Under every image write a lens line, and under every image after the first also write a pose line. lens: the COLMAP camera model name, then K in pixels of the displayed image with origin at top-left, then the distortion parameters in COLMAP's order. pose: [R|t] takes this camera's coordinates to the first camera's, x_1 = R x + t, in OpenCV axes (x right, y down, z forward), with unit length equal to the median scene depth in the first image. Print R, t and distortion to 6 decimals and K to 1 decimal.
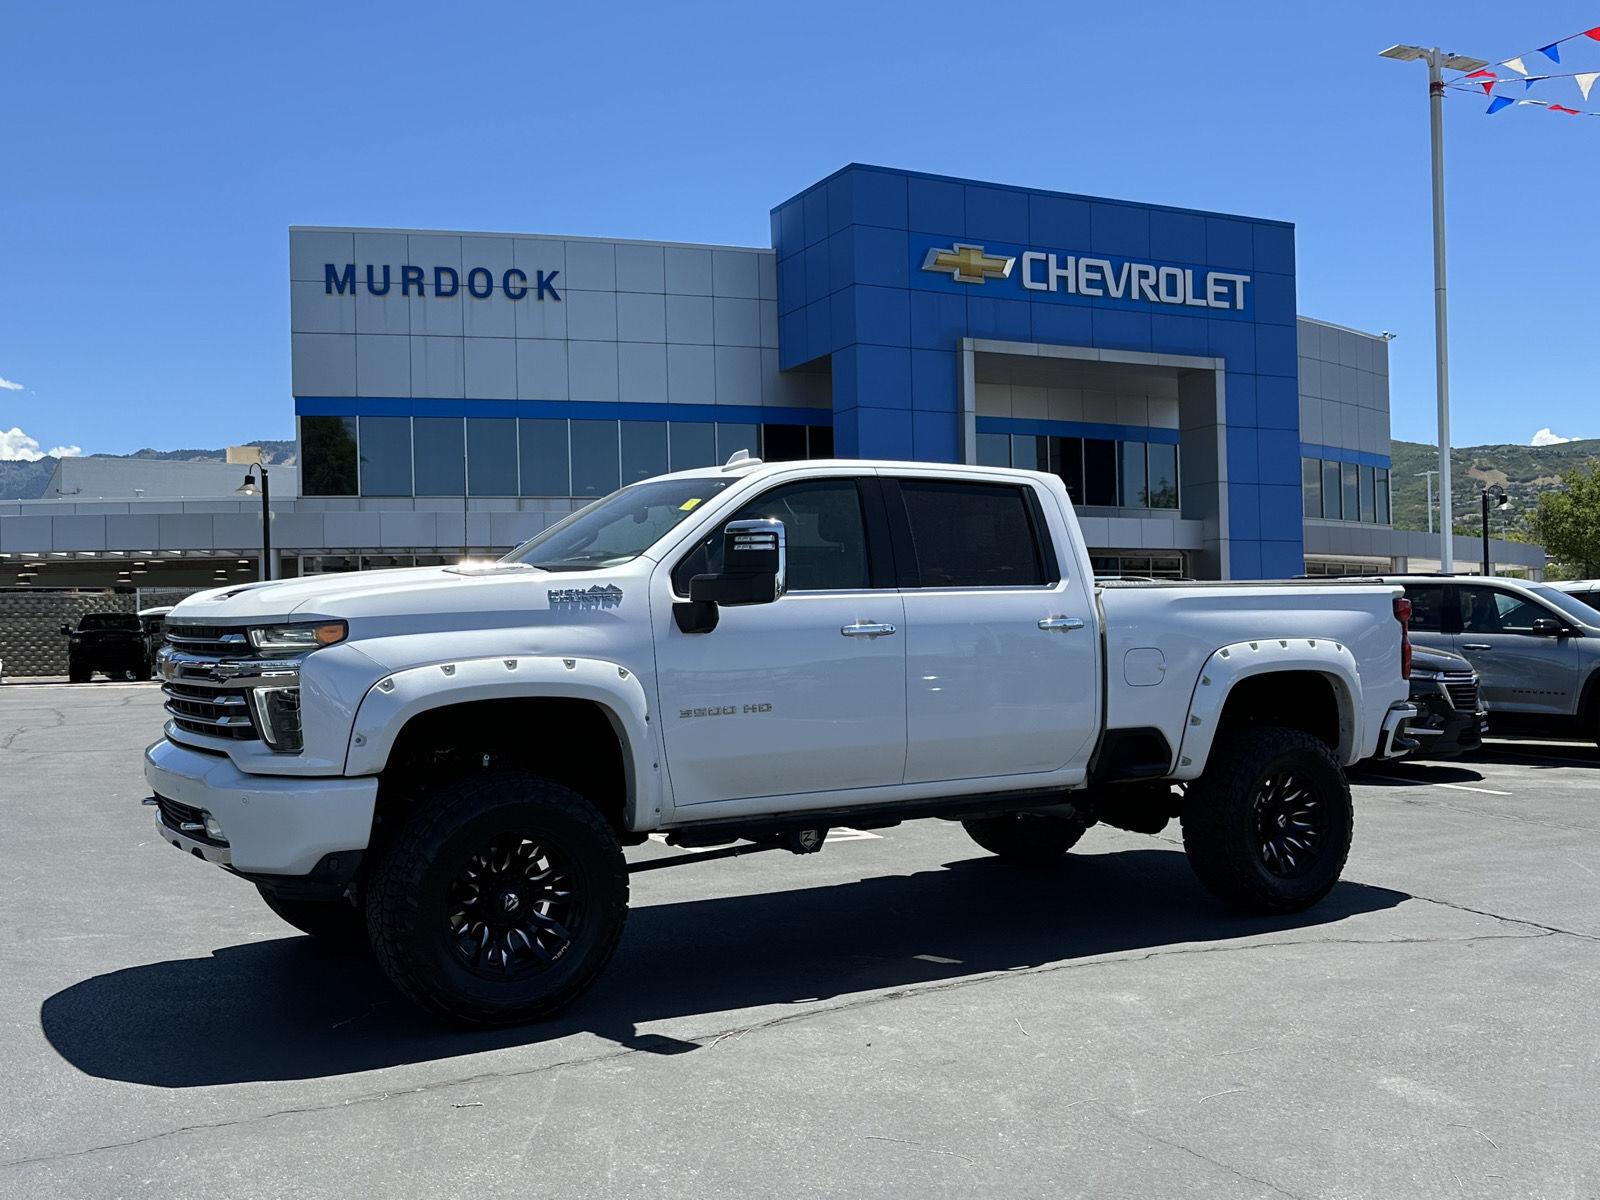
lens RADIAL K [[1590.9, 0, 803.5], [0, 1590.9, 599.6], [0, 0, 1]] dist [0.102160, 0.000000]
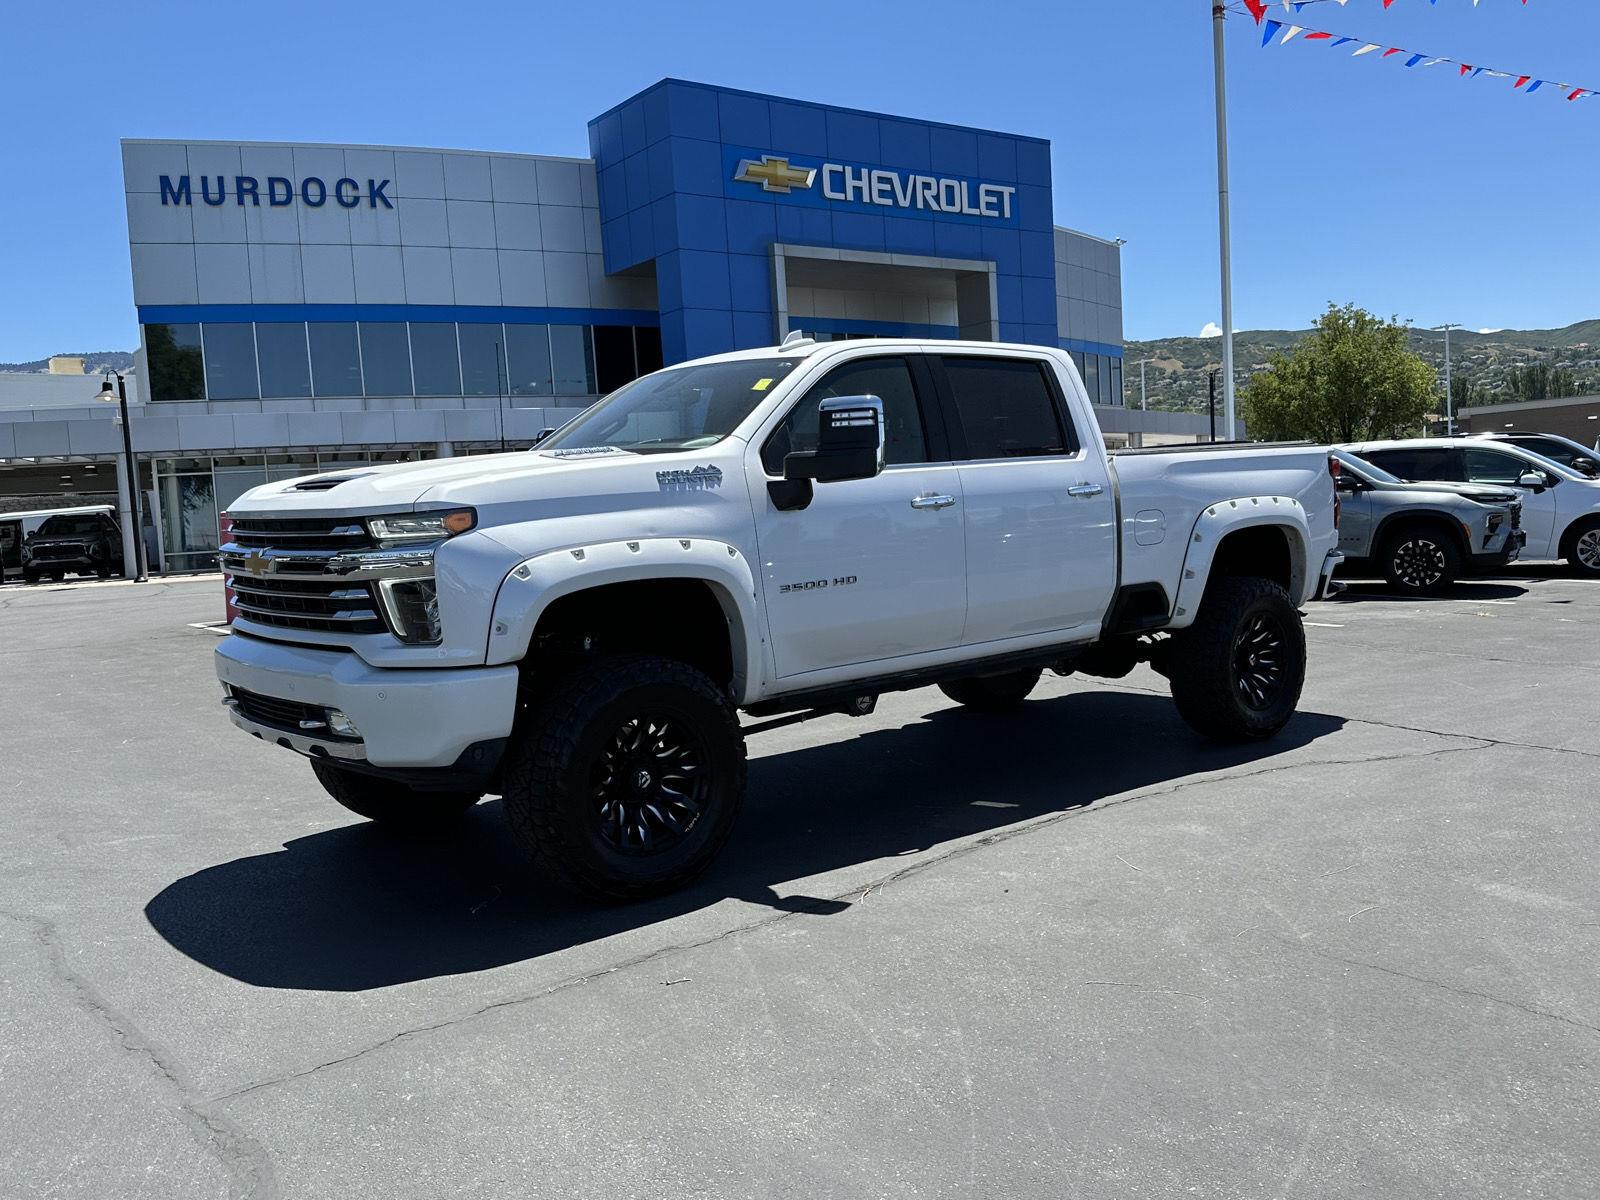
lens RADIAL K [[1389.0, 0, 807.4], [0, 1389.0, 605.6], [0, 0, 1]] dist [0.137497, -0.247956]
pose [[0.987951, -0.046949, 0.147474, -0.155648], [0.034056, 0.995470, 0.088771, 0.002588], [-0.150973, -0.082679, 0.985074, 0.090673]]
